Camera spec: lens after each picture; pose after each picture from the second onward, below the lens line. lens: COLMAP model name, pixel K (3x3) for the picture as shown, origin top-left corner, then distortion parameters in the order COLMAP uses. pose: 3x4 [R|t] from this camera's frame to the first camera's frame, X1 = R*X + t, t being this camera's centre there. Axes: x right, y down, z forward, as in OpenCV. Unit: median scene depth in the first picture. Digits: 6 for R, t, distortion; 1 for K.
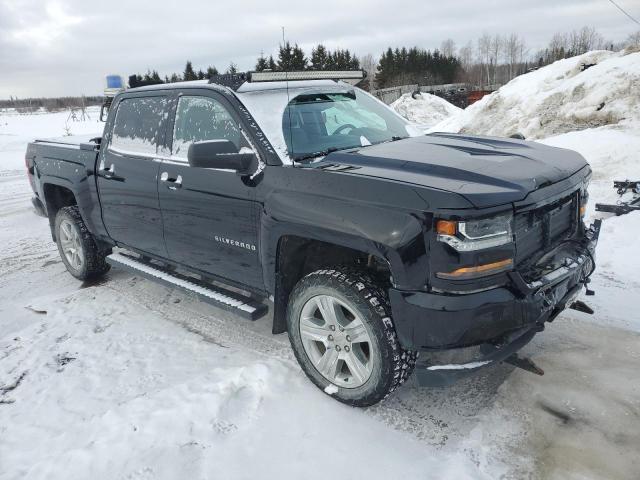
lens RADIAL K [[497.3, 0, 321.0], [0, 497.3, 240.8], [0, 0, 1]] dist [0.004871, 0.016846]
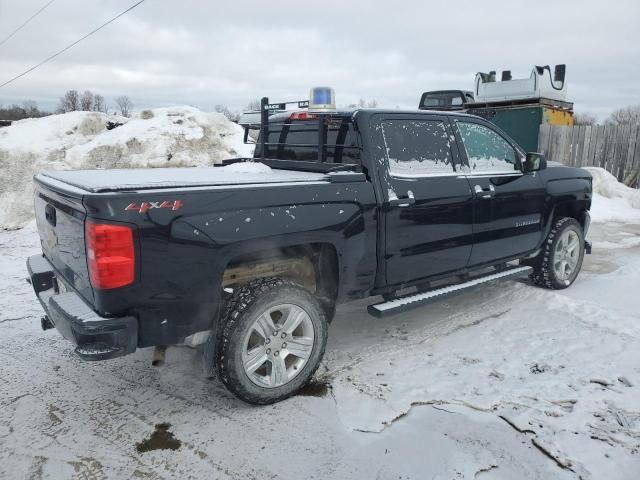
lens RADIAL K [[497.3, 0, 323.6], [0, 497.3, 237.8], [0, 0, 1]] dist [0.004871, 0.016846]
pose [[0.195114, -0.149362, 0.969341, -1.389618], [0.279926, 0.955707, 0.090916, -0.206278], [-0.939985, 0.253605, 0.228283, 1.007450]]
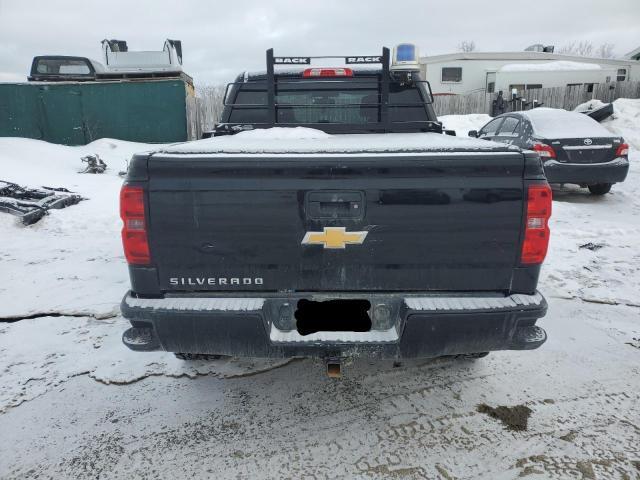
lens RADIAL K [[497.3, 0, 323.1], [0, 497.3, 242.5], [0, 0, 1]] dist [0.004871, 0.016846]
pose [[-0.652884, -0.139649, 0.744473, -1.317713], [0.261089, 0.881135, 0.394252, -0.267739], [-0.711038, 0.451774, -0.538818, 1.220226]]
